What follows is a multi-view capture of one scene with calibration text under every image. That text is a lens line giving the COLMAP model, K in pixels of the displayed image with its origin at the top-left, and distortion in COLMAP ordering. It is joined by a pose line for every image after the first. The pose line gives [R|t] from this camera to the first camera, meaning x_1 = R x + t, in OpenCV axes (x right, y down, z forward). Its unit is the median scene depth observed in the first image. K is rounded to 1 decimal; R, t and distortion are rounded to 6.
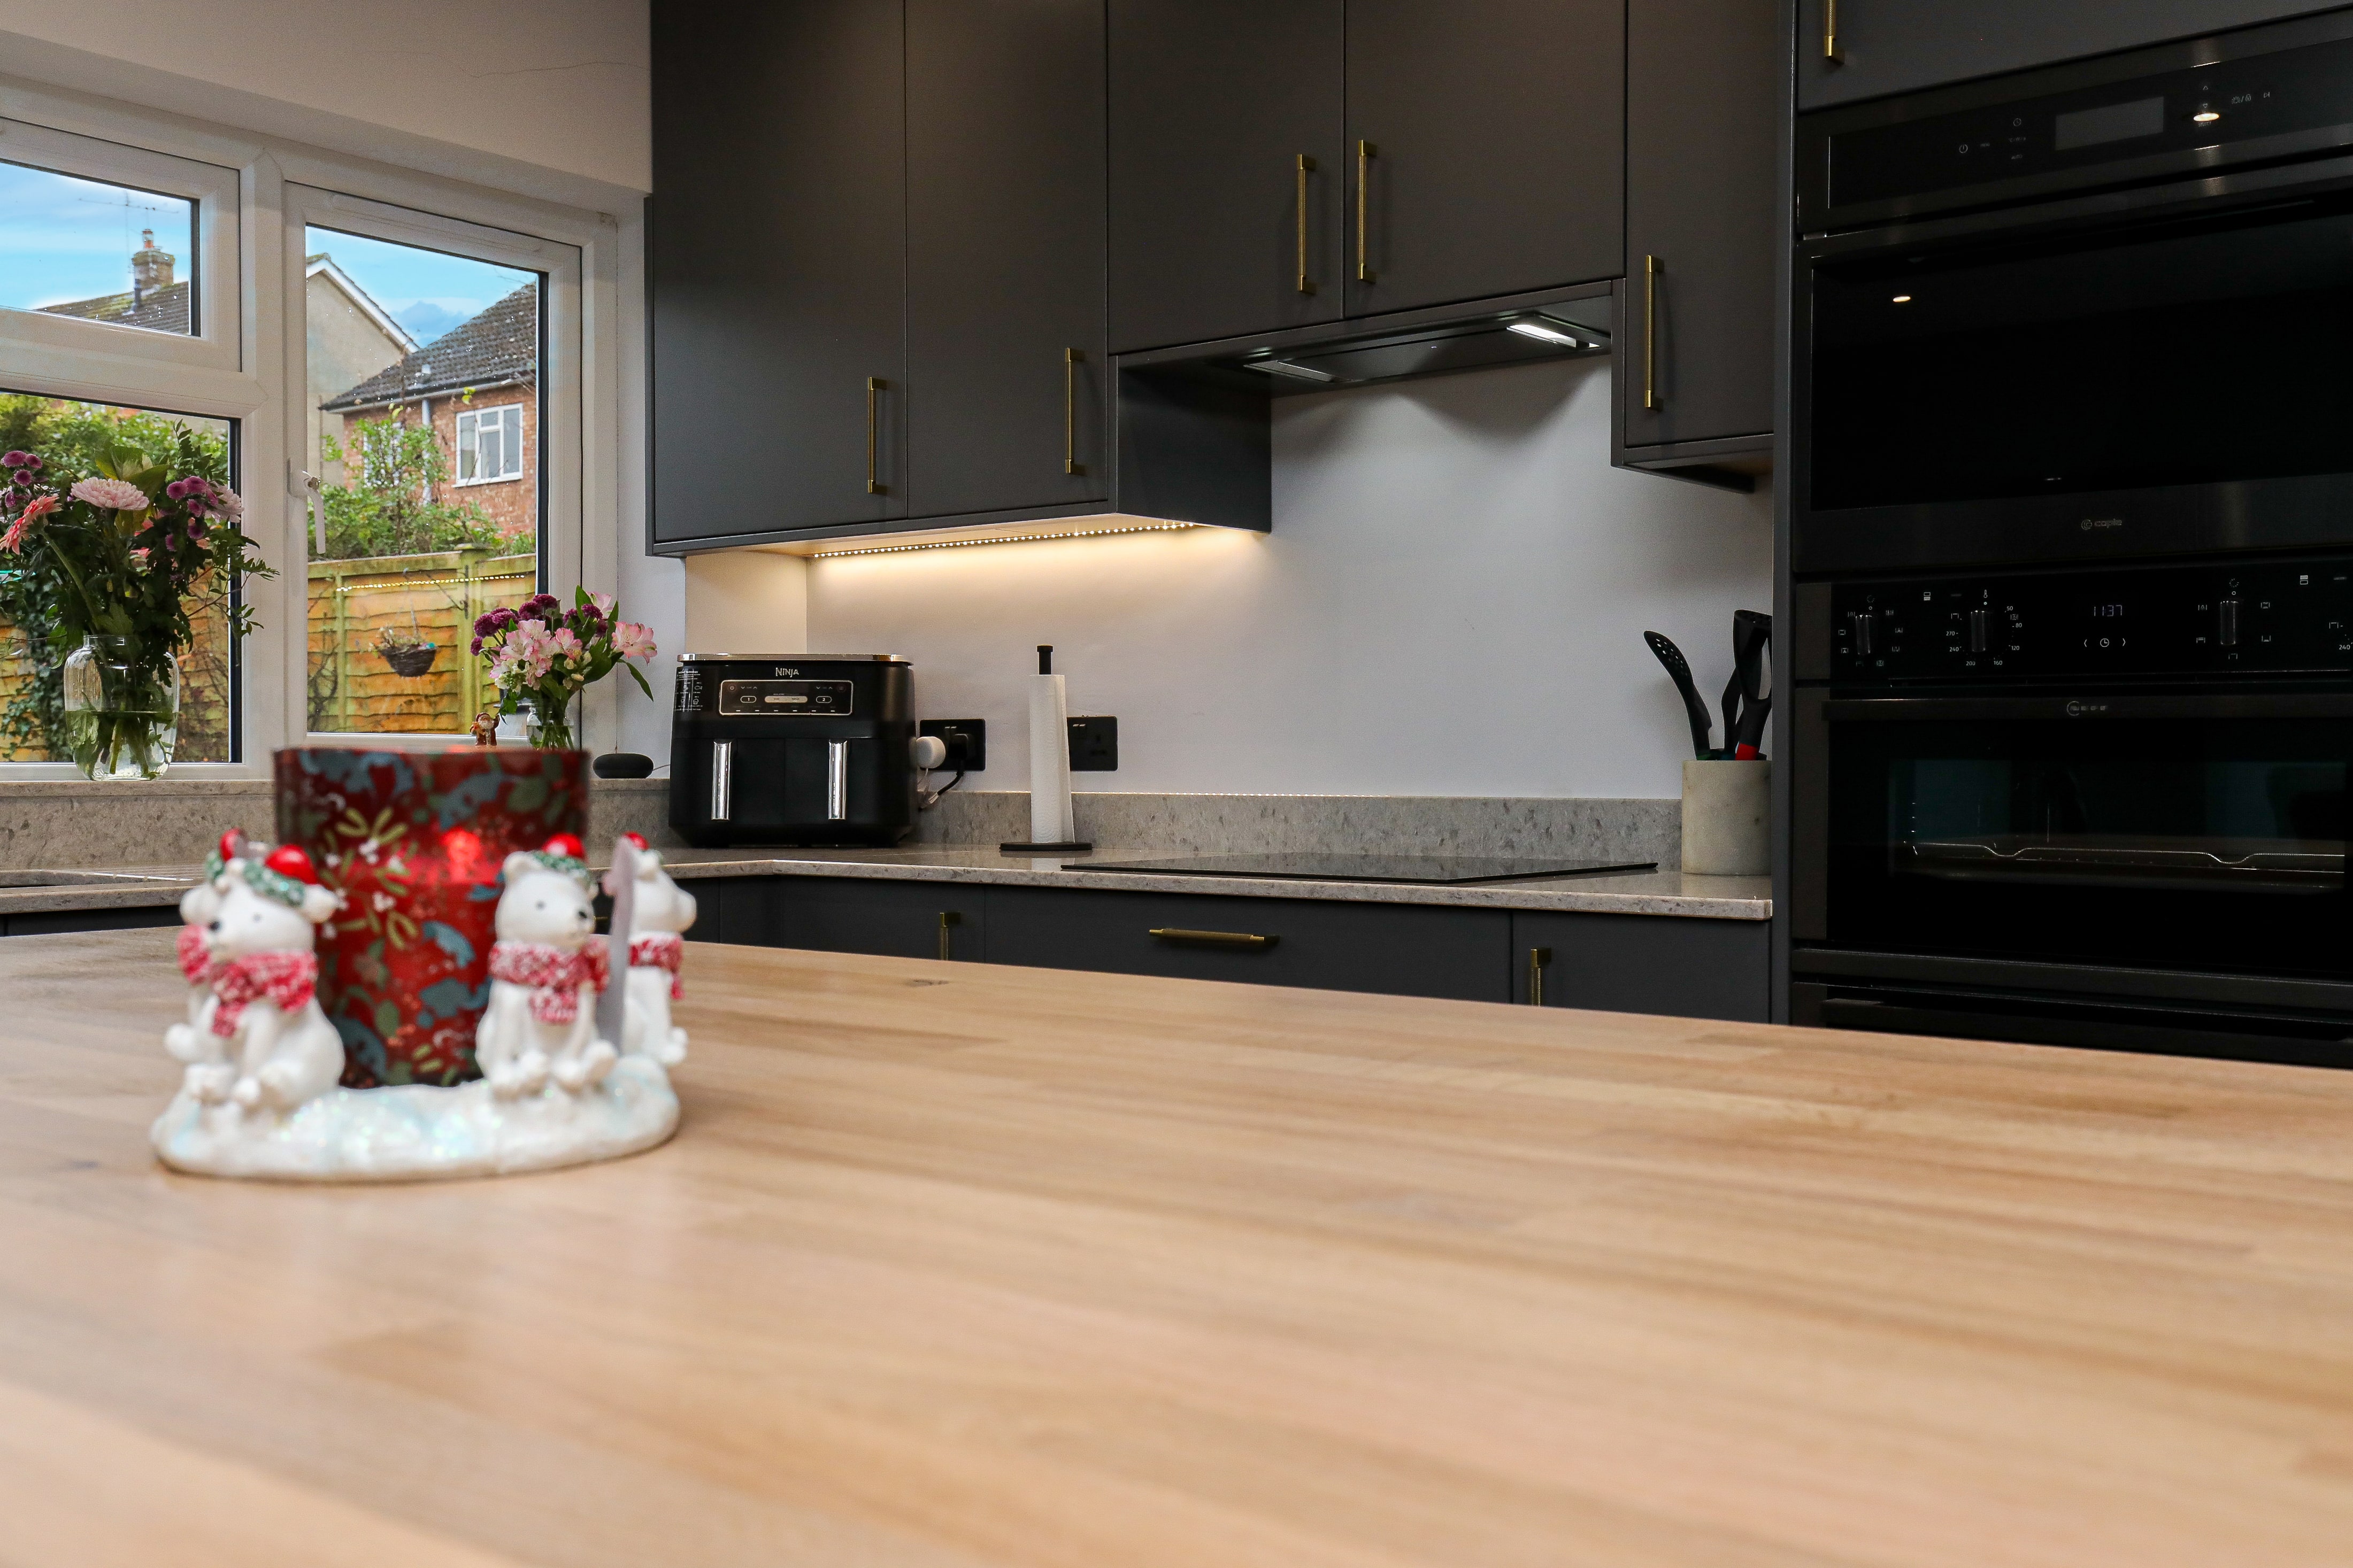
lens RADIAL K [[2269.3, 0, 1192.2], [0, 2269.3, 779.9], [0, 0, 1]] dist [0.038233, 0.017331]
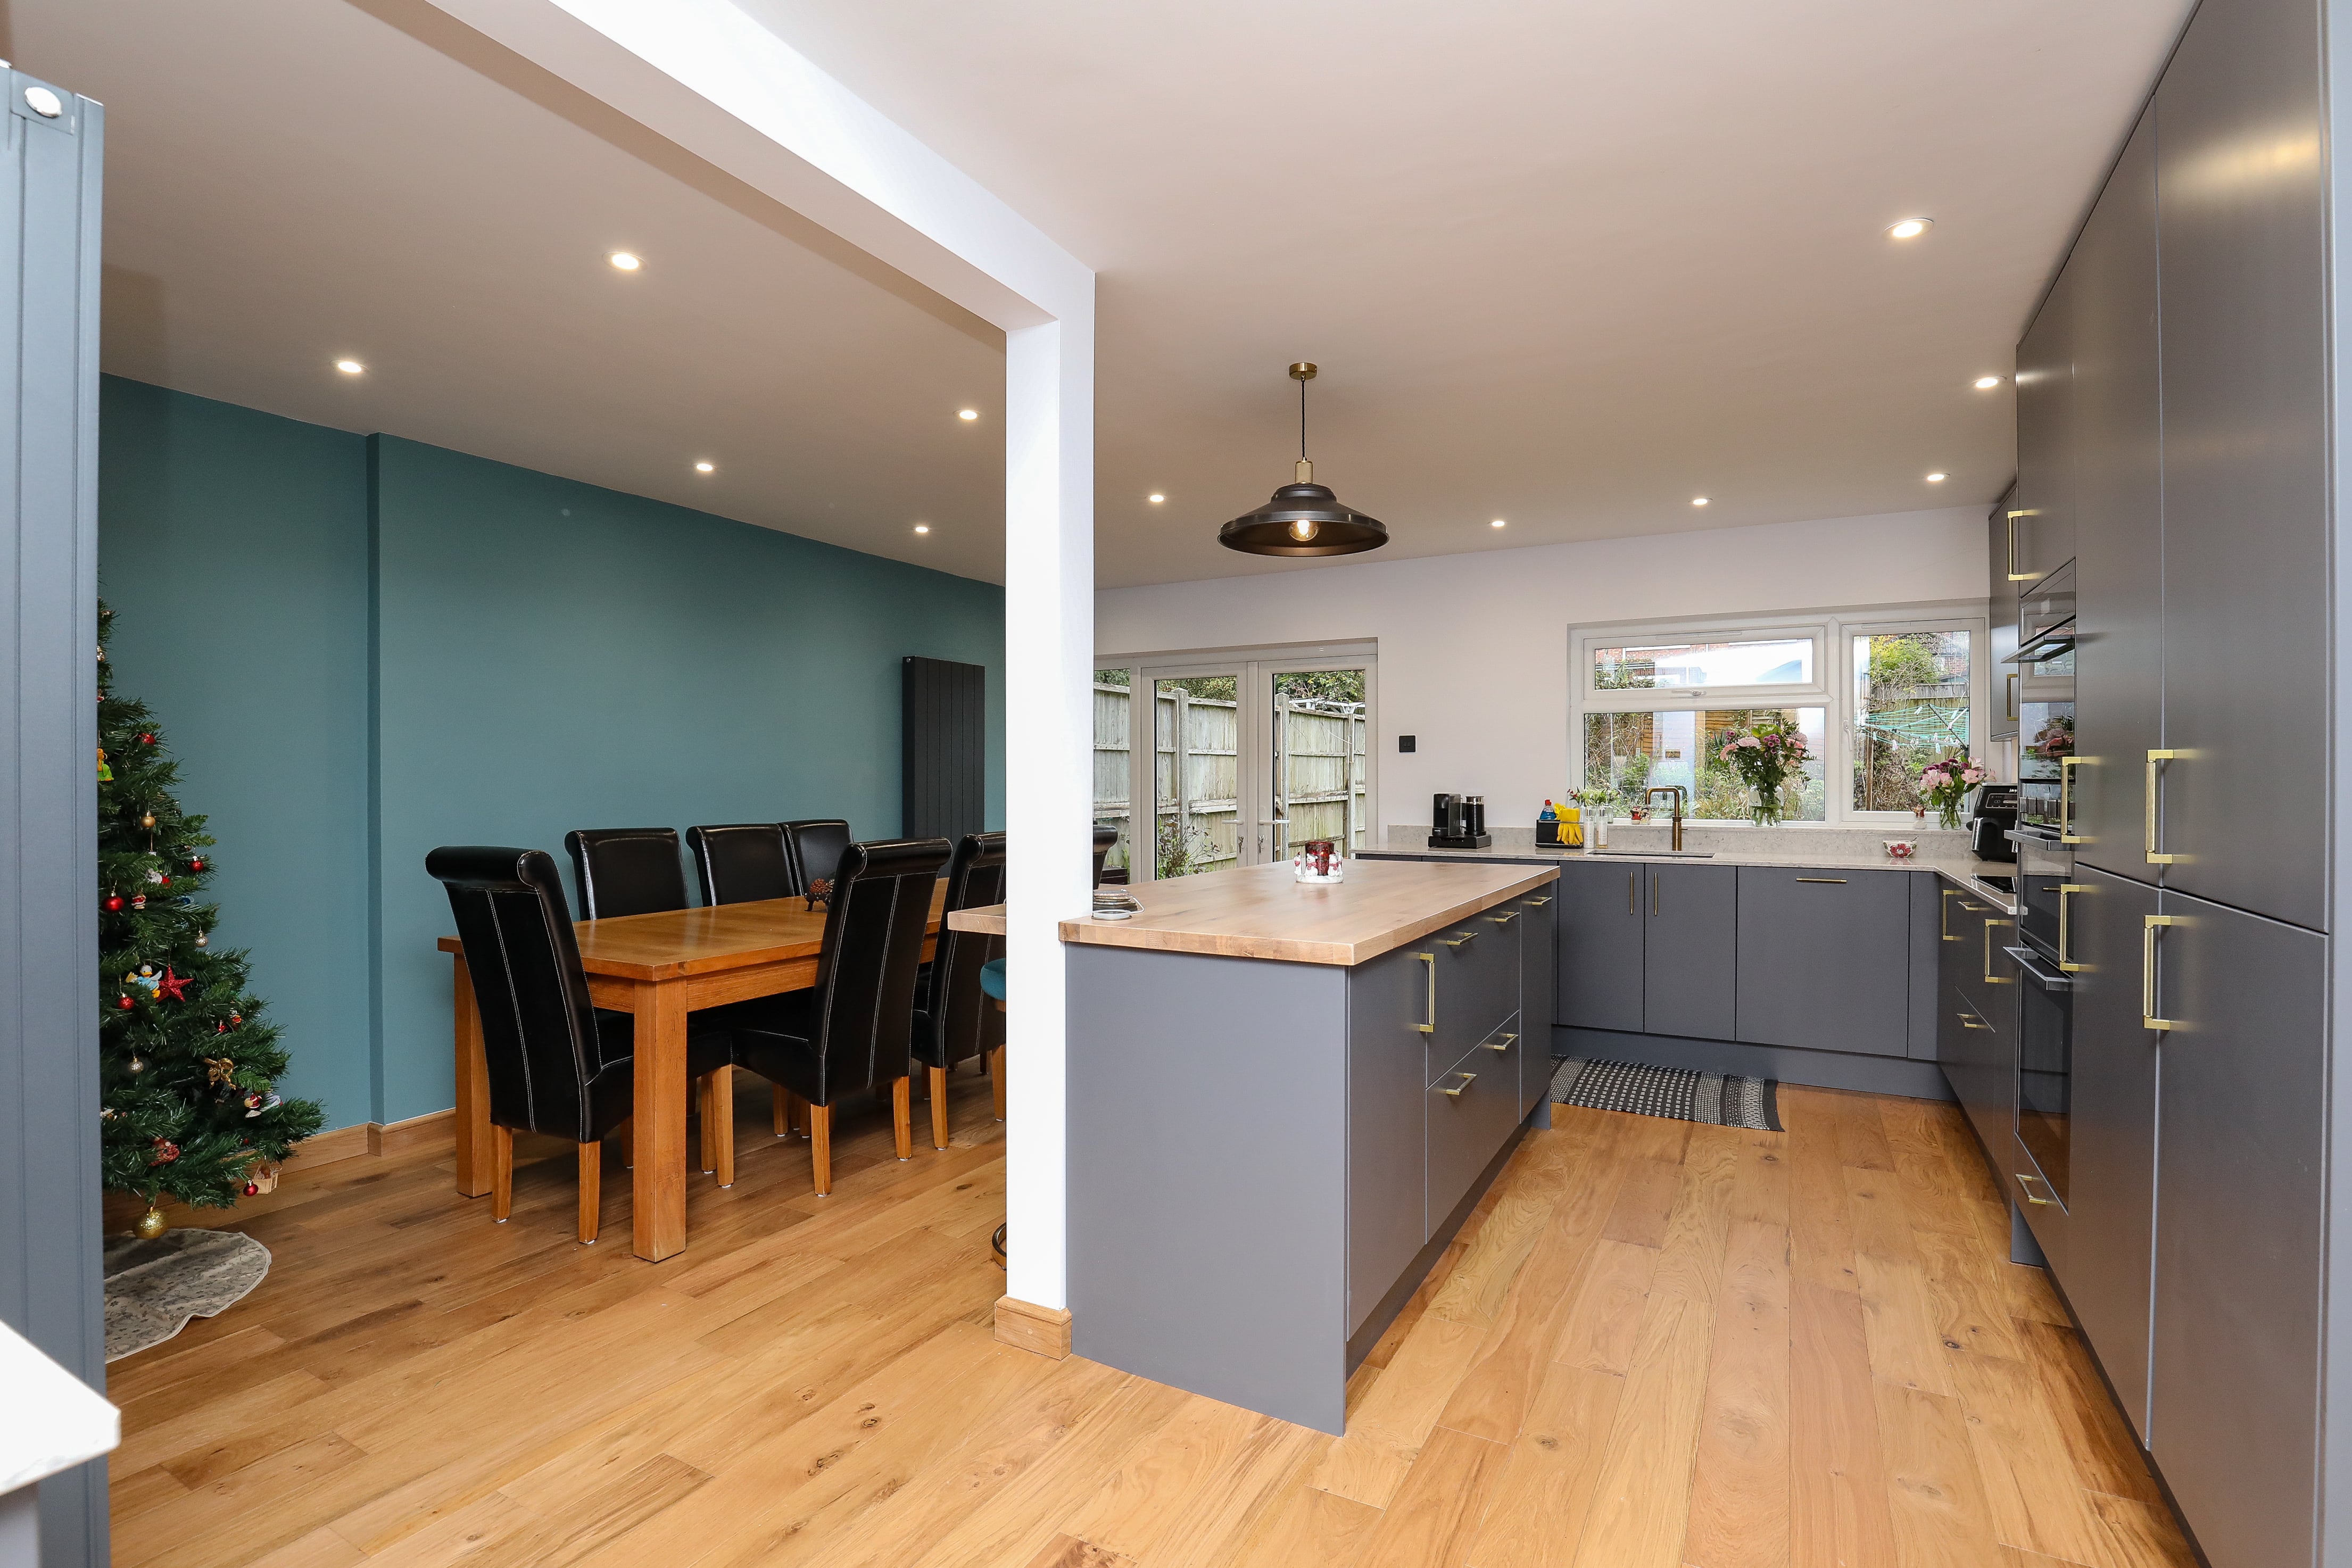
lens RADIAL K [[1109.5, 0, 1176.0], [0, 1109.5, 784.0], [0, 0, 1]] dist [-0.035143, -0.000094]
pose [[0.170857, 0.004090, -0.985287, 0.815220], [-0.006402, 0.999975, 0.003041, -0.052592], [0.985275, 0.005788, 0.170878, -0.084443]]
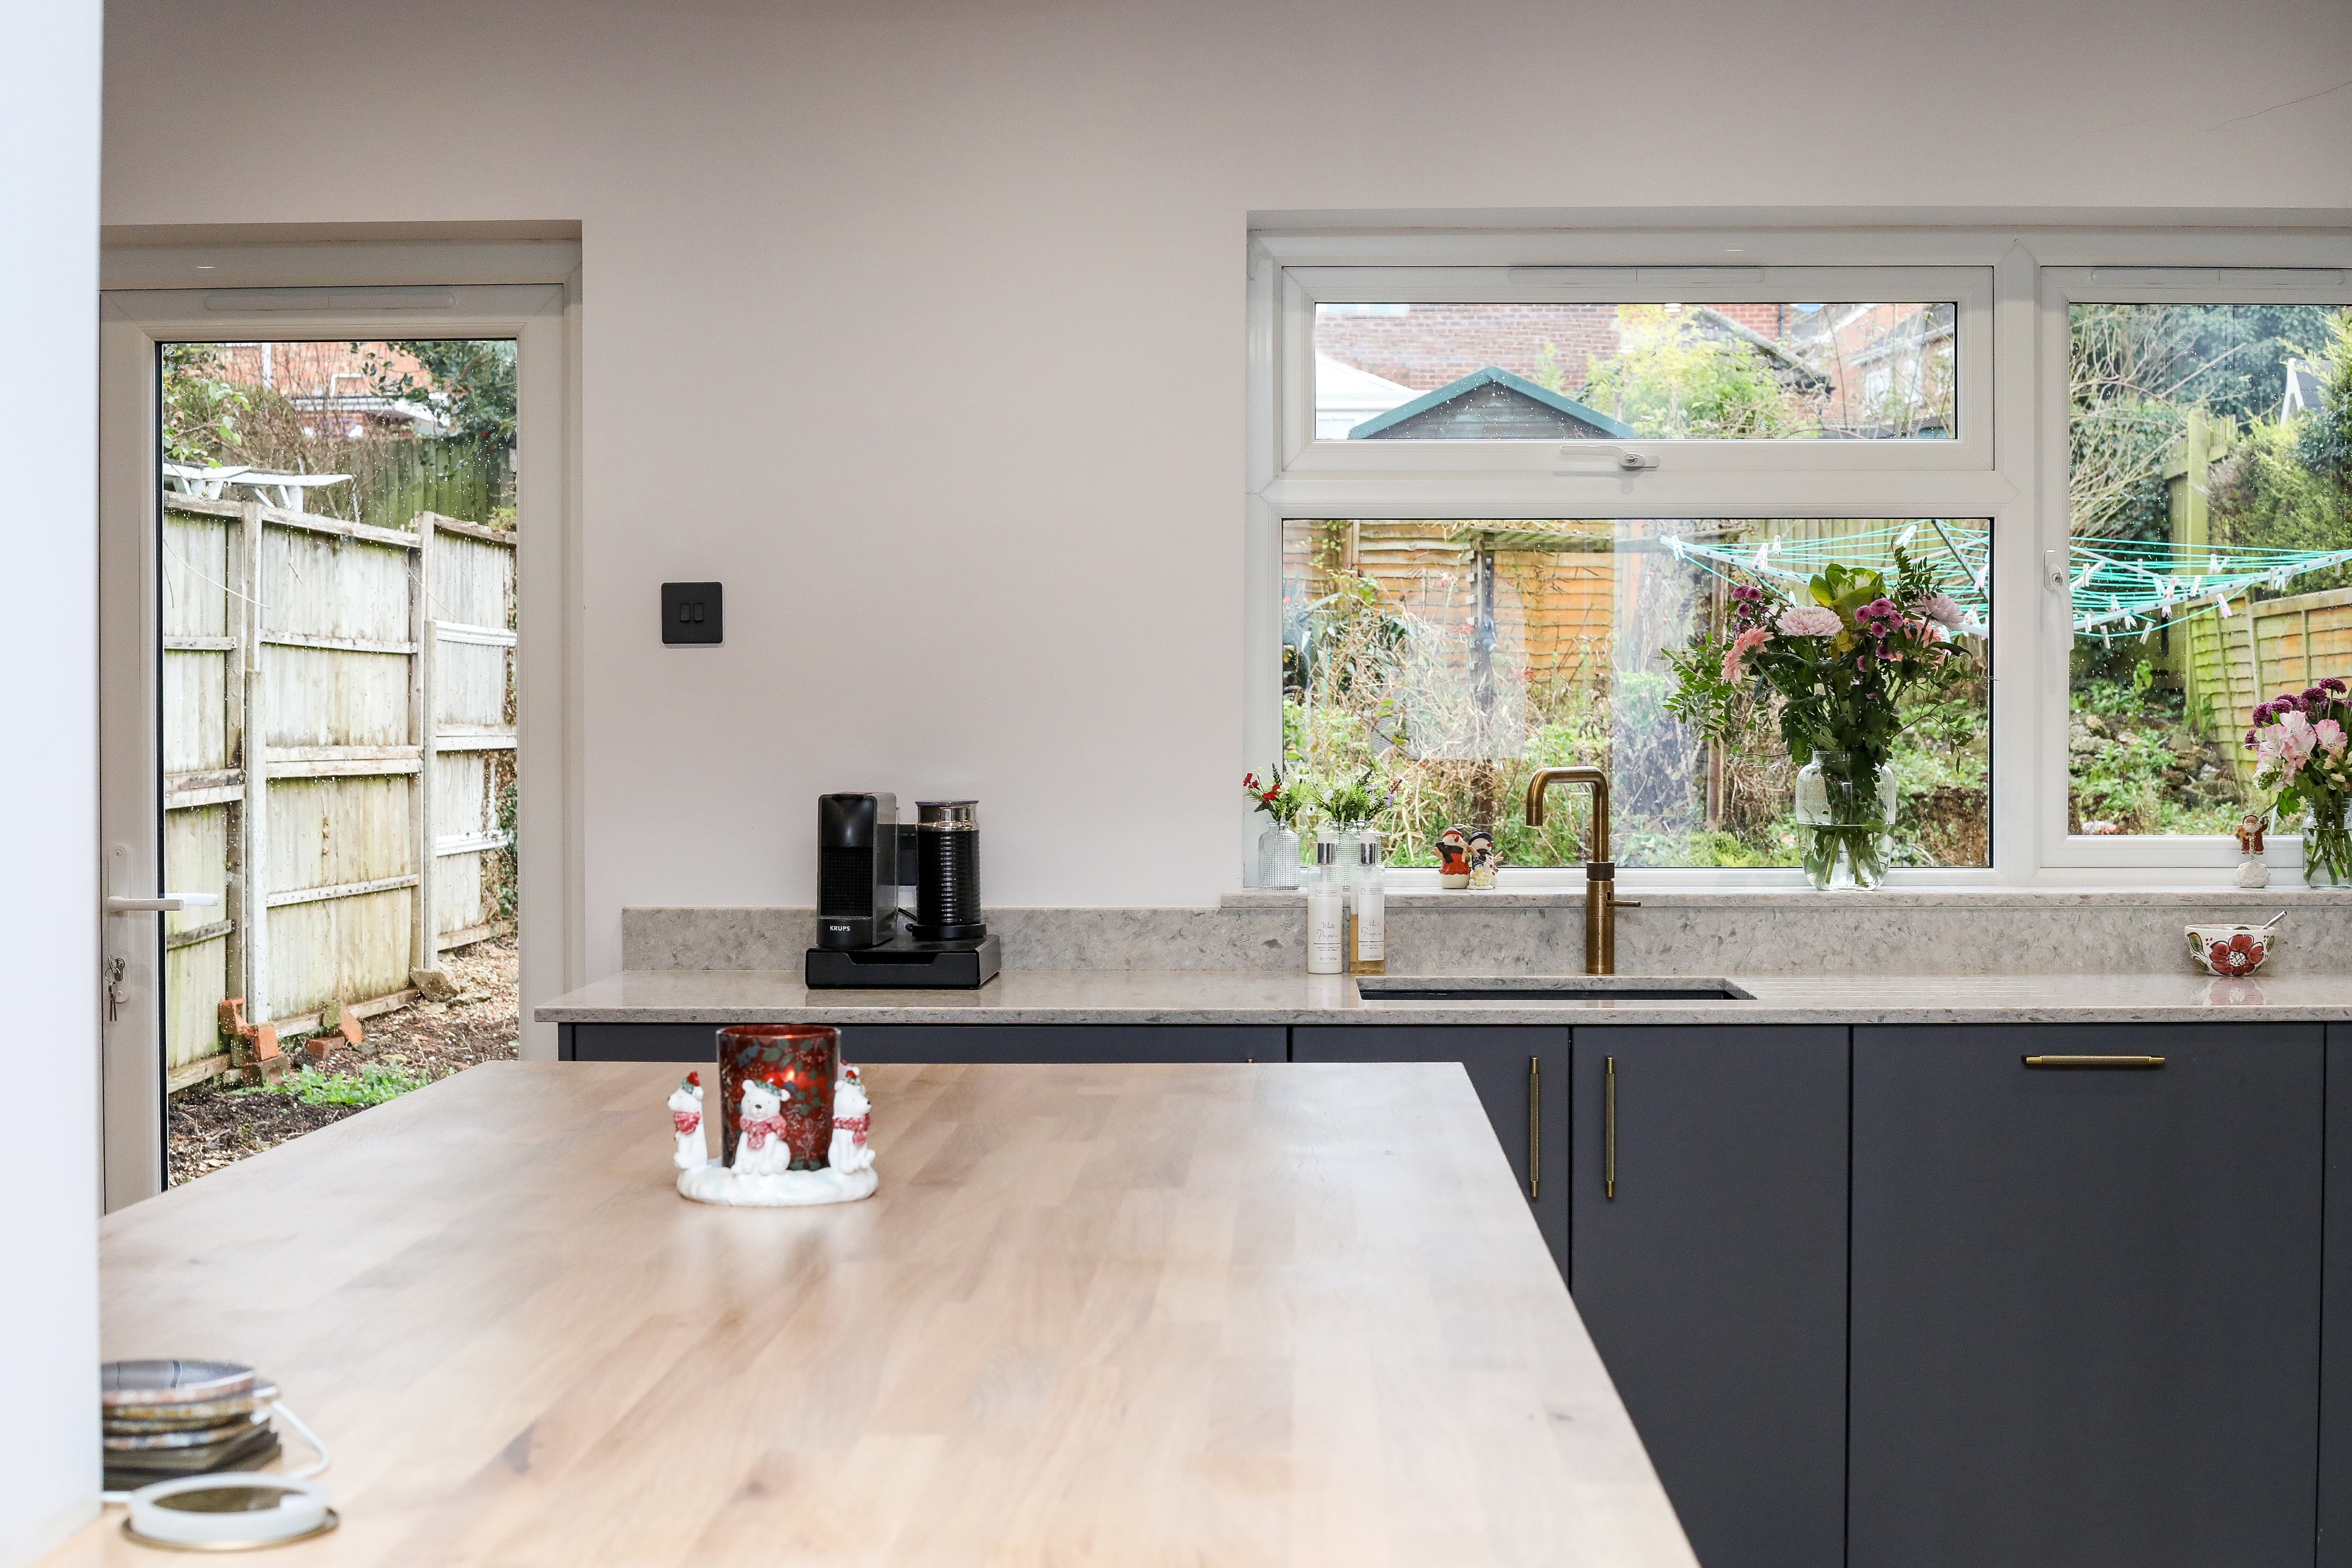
lens RADIAL K [[3470.7, 0, 1171.9], [0, 3470.7, 744.8], [0, 0, 1]] dist [-0.115164, 0.025478]
pose [[0.600911, 0.005753, -0.799295, 0.524382], [-0.004006, 0.999983, 0.004186, -0.061647], [0.799306, 0.000686, 0.600924, -0.159900]]
